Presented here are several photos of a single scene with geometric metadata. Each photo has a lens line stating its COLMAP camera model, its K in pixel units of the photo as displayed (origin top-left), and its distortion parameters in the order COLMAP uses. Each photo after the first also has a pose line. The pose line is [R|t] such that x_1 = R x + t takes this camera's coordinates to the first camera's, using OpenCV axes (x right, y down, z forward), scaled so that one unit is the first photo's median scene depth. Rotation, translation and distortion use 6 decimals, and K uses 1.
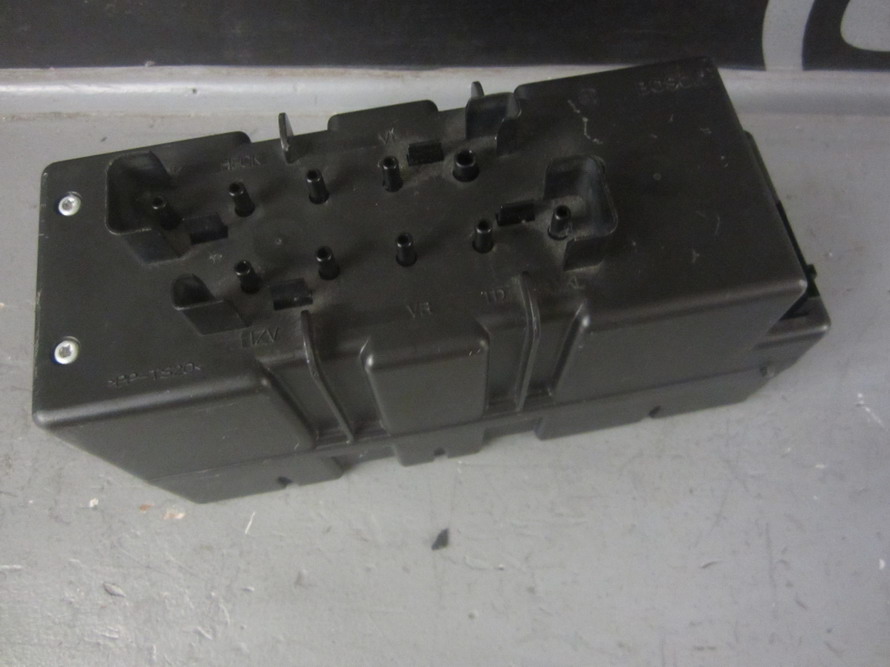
lens RADIAL K [[731.8, 0, 445.0], [0, 731.8, 333.5], [0, 0, 1]] dist [-0.070099, 0.036103]
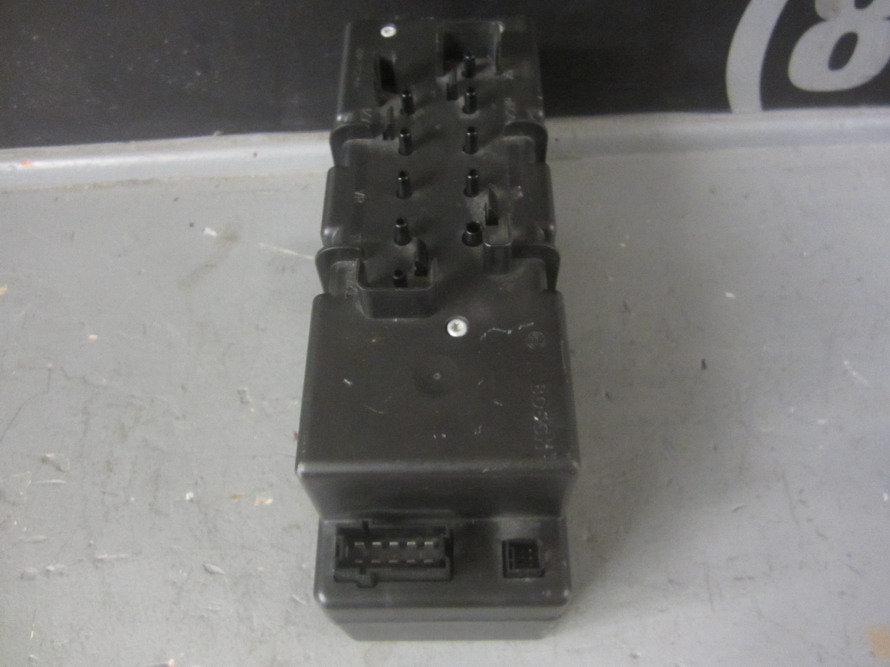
lens RADIAL K [[731.8, 0, 445.0], [0, 731.8, 333.5], [0, 0, 1]] dist [-0.070099, 0.036103]
pose [[0.997836, -0.059150, 0.028705, -0.113199], [0.062803, 0.986704, -0.149905, 0.185785], [-0.019456, 0.151384, 0.988284, -0.164049]]
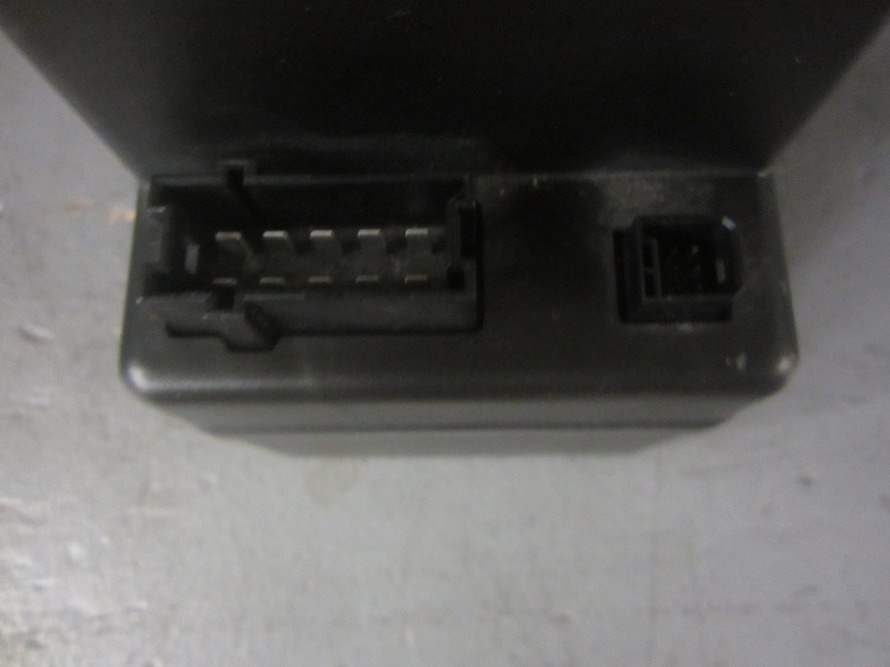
lens RADIAL K [[731.8, 0, 445.0], [0, 731.8, 333.5], [0, 0, 1]] dist [-0.070099, 0.036103]
pose [[0.997659, -0.067974, 0.007520, -0.115363], [0.066429, 0.989325, 0.129702, 0.297874], [-0.016256, -0.128899, 0.991525, 0.379195]]
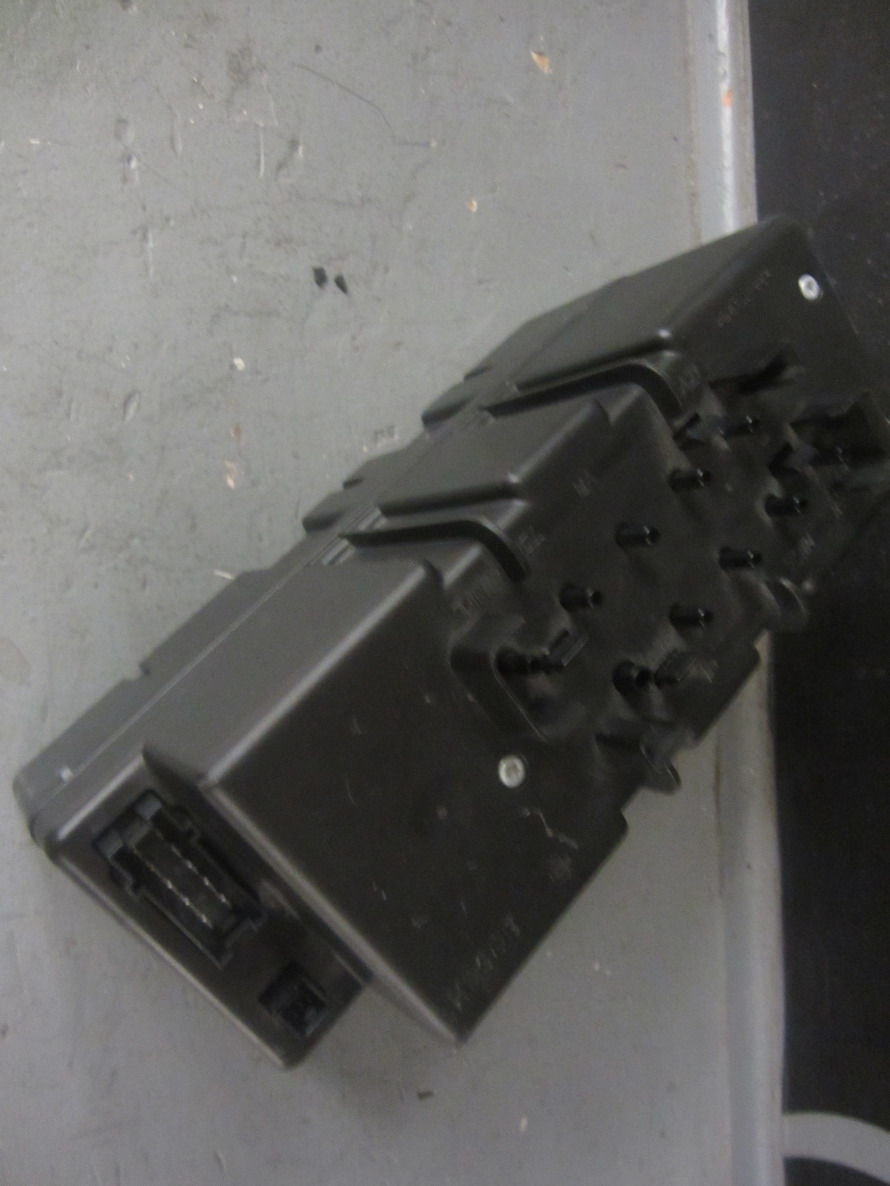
lens RADIAL K [[975.2, 0, 445.0], [0, 975.2, 593.0], [0, 0, 1]] dist [-0.070099, 0.036103]
pose [[0.048901, 0.997841, 0.043835, -0.290847], [-0.991229, 0.053879, -0.120674, 0.161464], [-0.122775, -0.037549, 0.991724, -0.055632]]
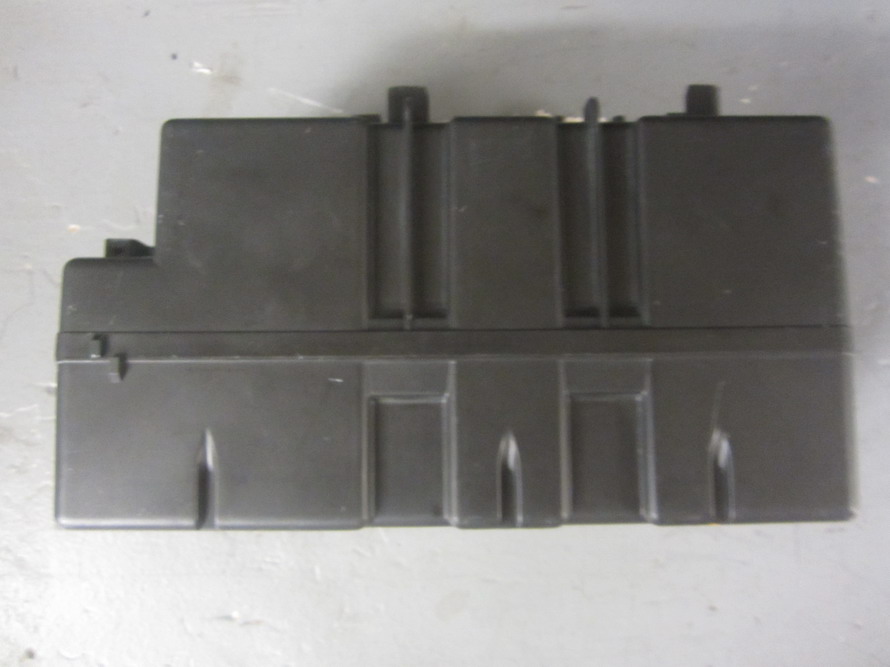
lens RADIAL K [[731.8, 0, 445.0], [0, 731.8, 333.5], [0, 0, 1]] dist [-0.070099, 0.036103]
pose [[0.997779, -0.062929, 0.021863, -0.211637], [0.053318, 0.951098, 0.304253, -0.190130], [-0.039940, -0.302412, 0.952340, 0.086502]]
